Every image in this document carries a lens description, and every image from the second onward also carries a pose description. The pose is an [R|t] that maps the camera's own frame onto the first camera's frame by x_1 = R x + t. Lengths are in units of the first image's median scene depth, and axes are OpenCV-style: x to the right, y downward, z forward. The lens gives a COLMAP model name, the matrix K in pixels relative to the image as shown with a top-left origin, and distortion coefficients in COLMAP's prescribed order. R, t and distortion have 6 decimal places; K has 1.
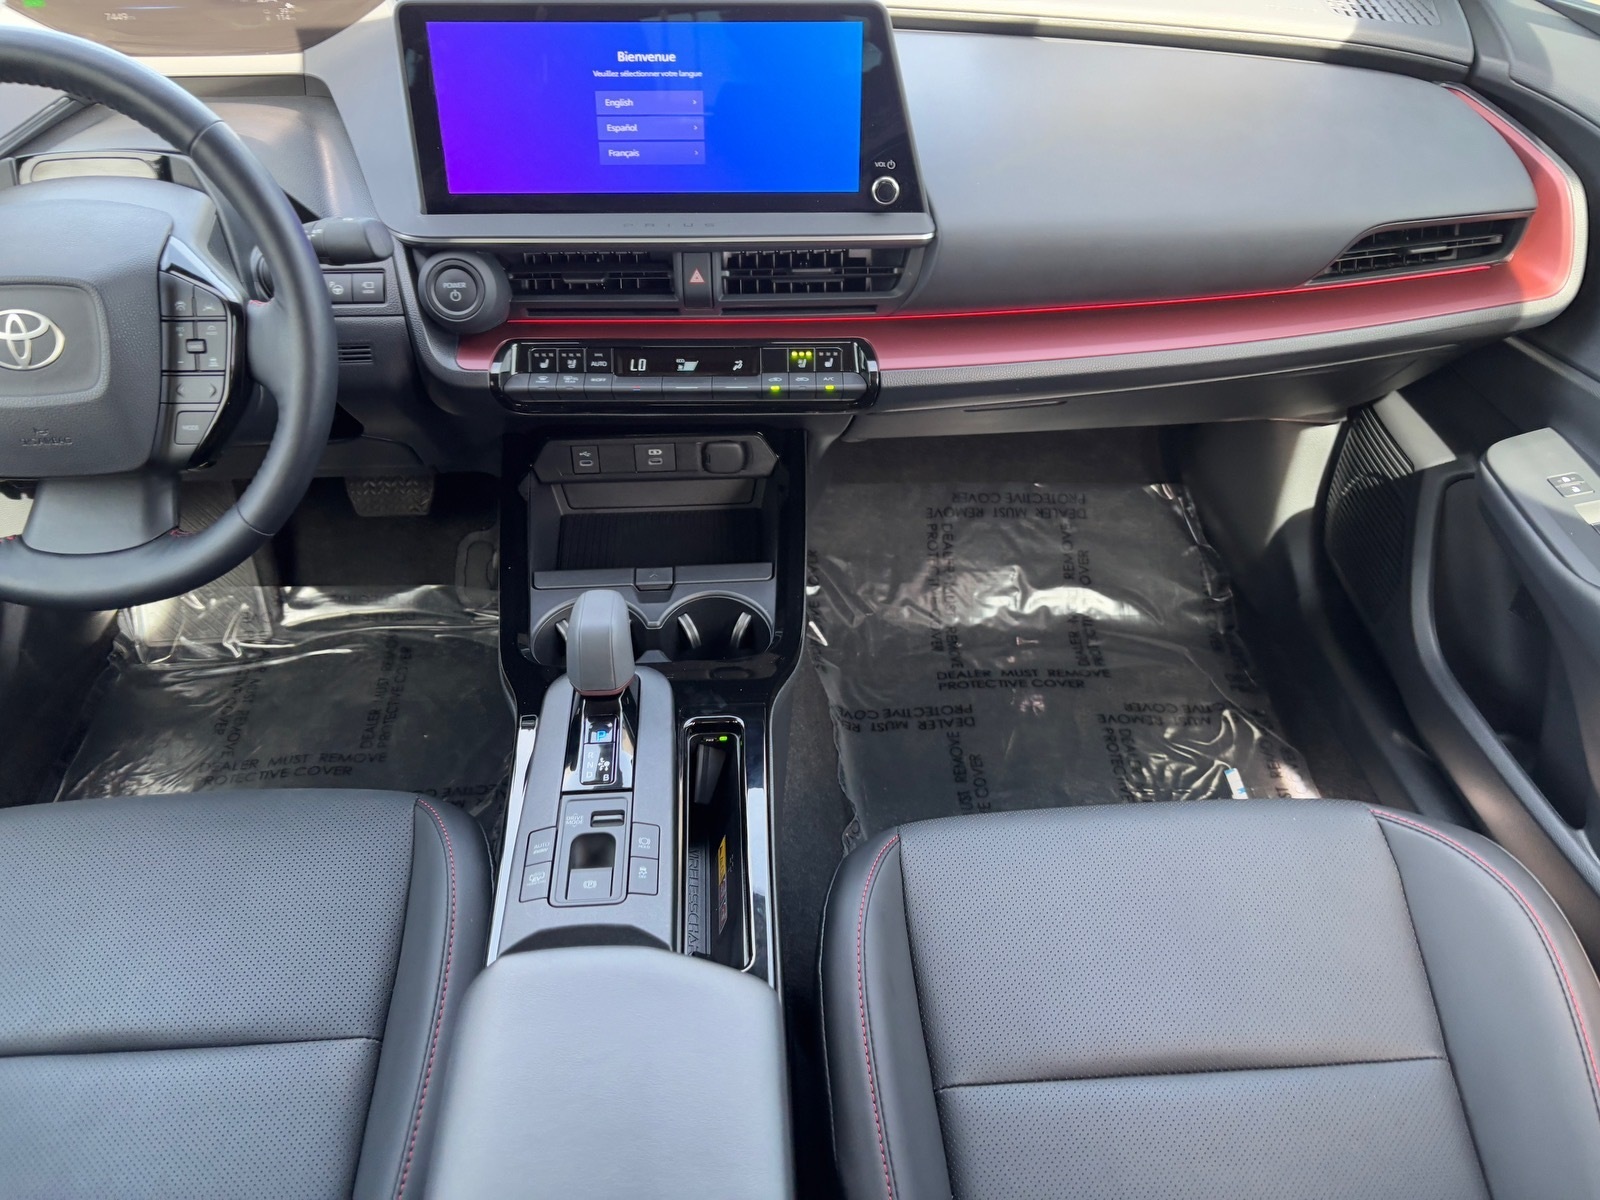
lens RADIAL K [[1220.5, 0, 787.4], [0, 1220.5, 608.3], [0, 0, 1]] dist [0.047873, -0.066871]
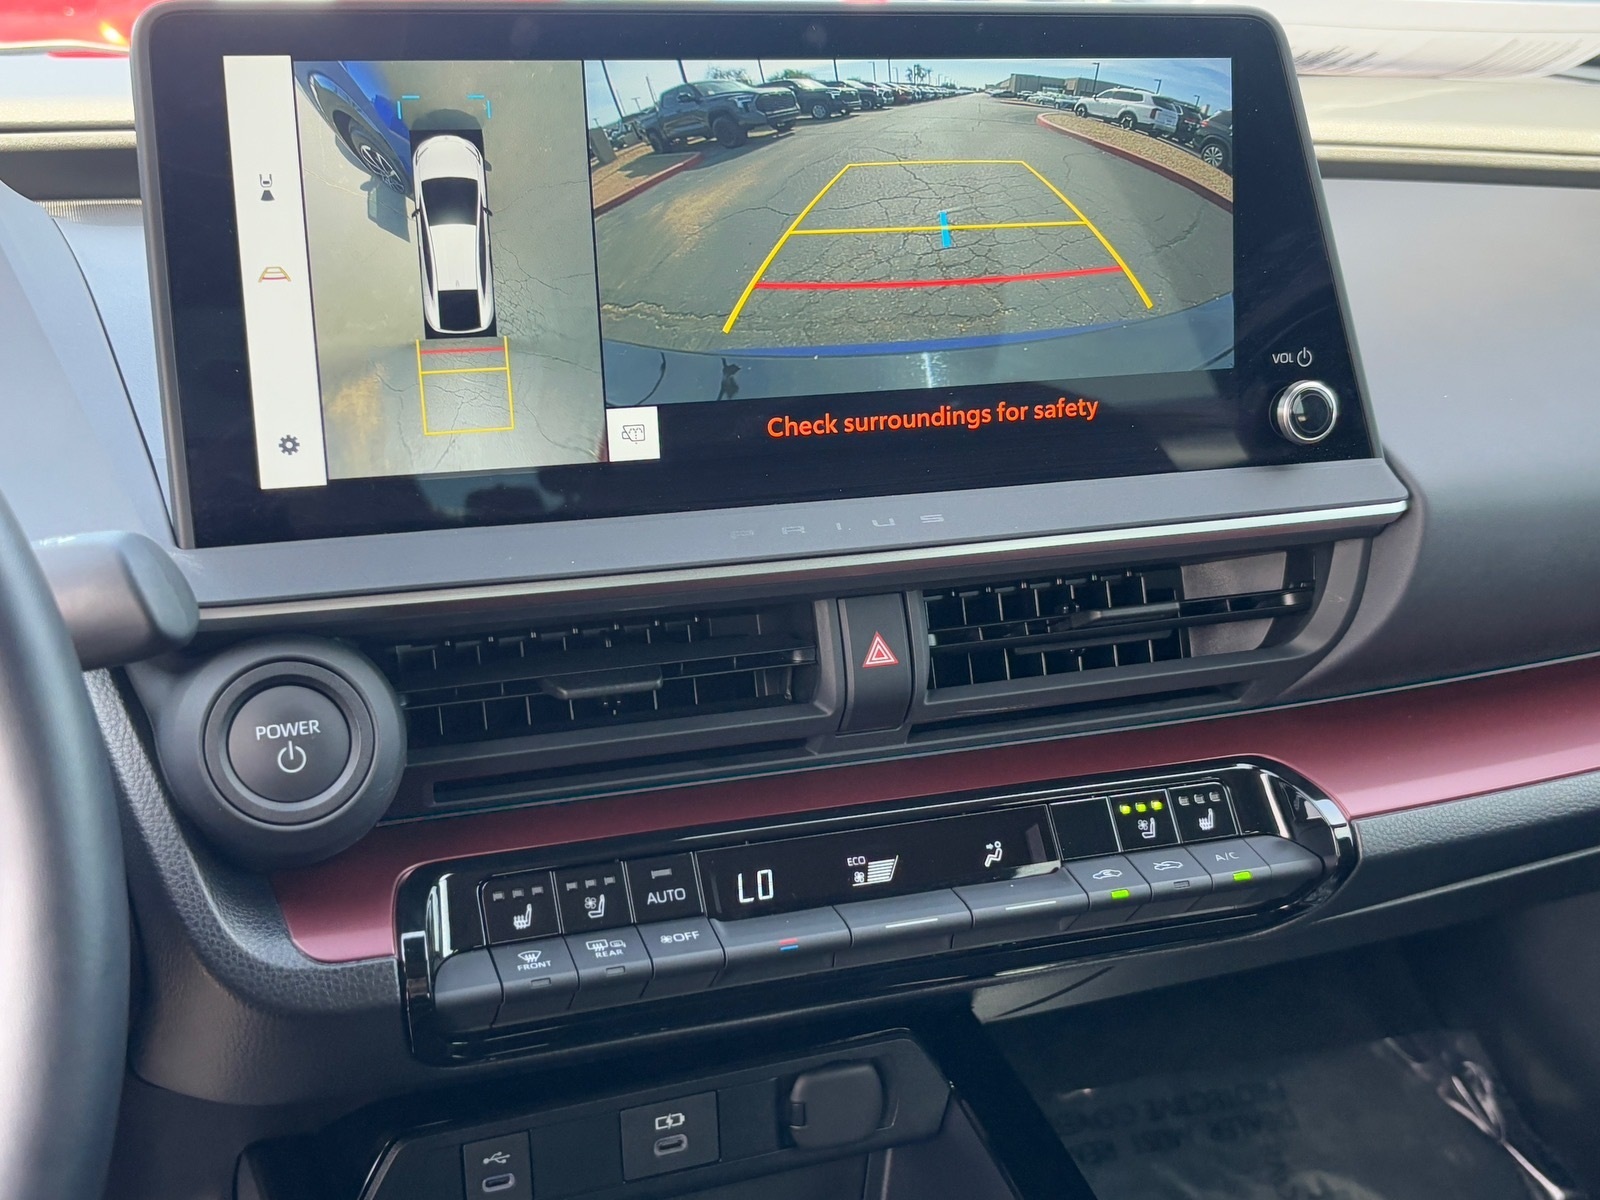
lens RADIAL K [[1955.7, 0, 791.9], [0, 1955.7, 620.1], [0, 0, 1]] dist [0.223809, -0.882940]
pose [[0.947513, -0.089158, 0.307036, -0.267740], [0.189740, 0.929744, -0.315555, -0.074412], [-0.257330, 0.357250, 0.897861, 0.384624]]
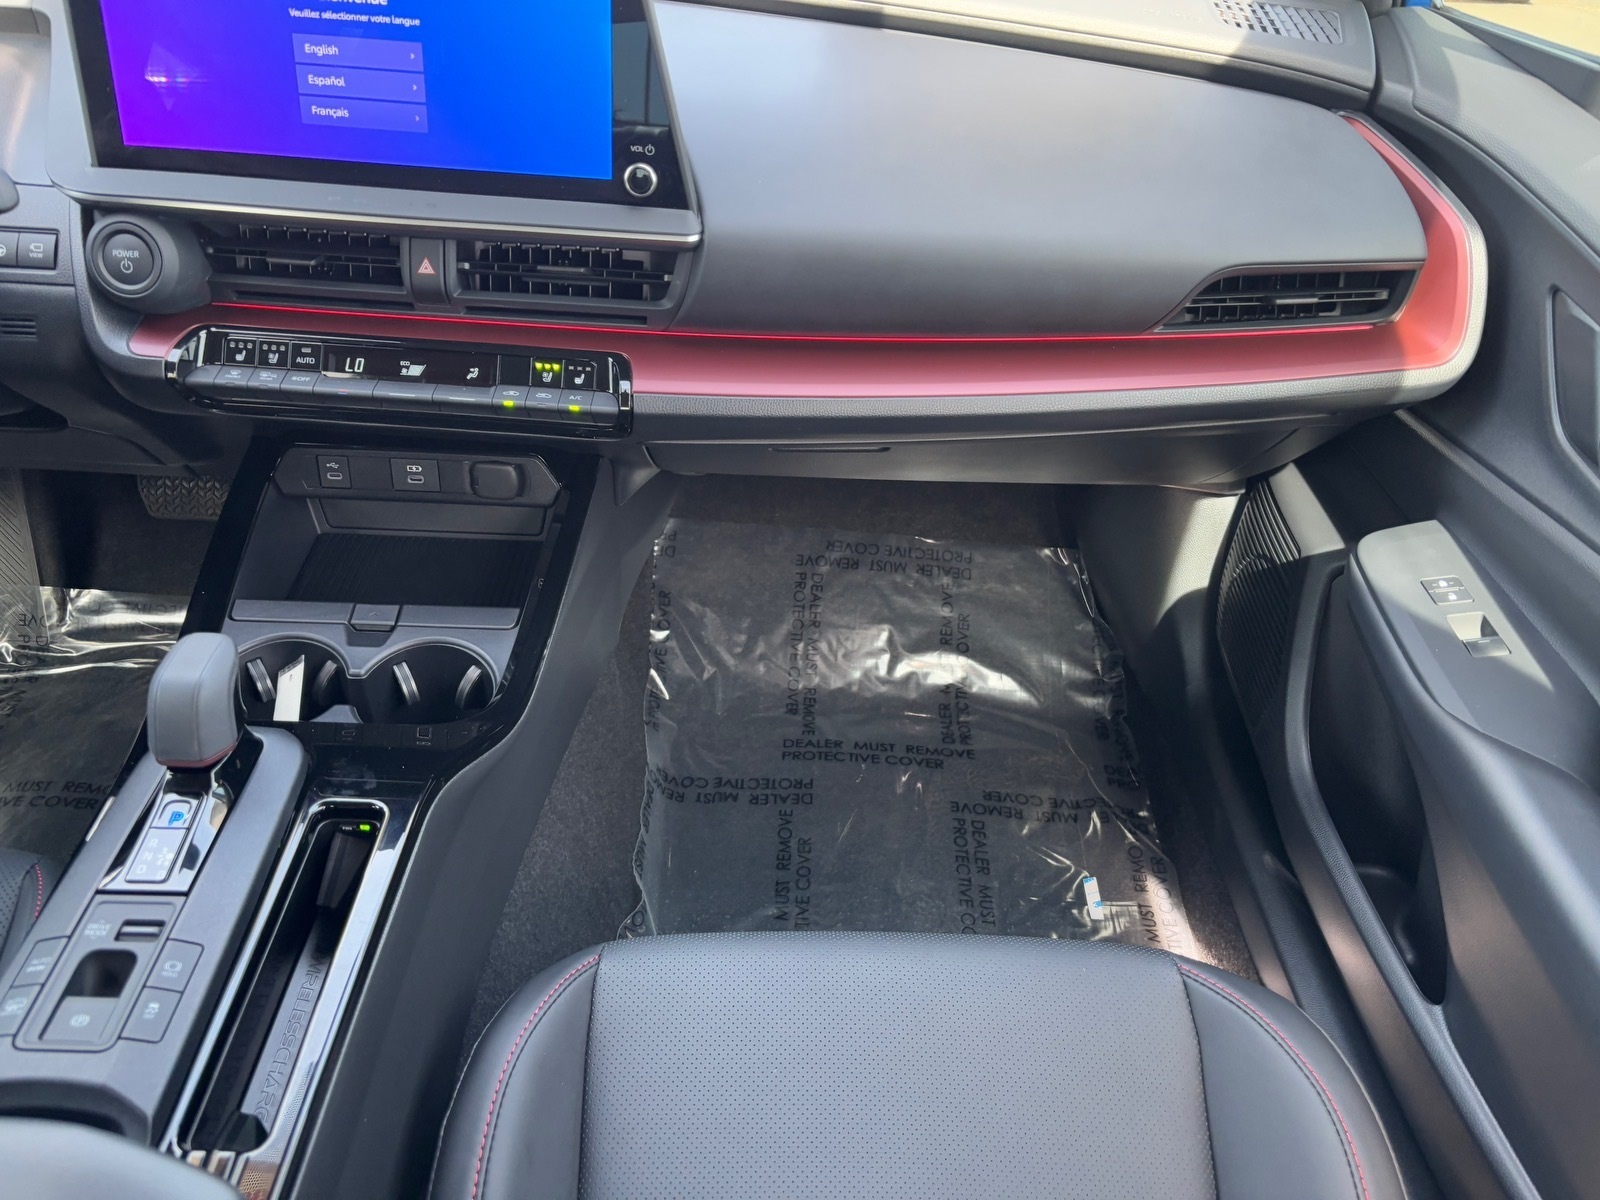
lens RADIAL K [[1219.7, 0, 800.0], [0, 1219.7, 600.0], [0, 0, 1]] dist [0.049450, -0.067102]
pose [[0.997191, 0.074773, -0.004387, 0.182760], [-0.074870, 0.996752, -0.029661, -0.032582], [0.002155, 0.029906, 0.999550, 0.148215]]
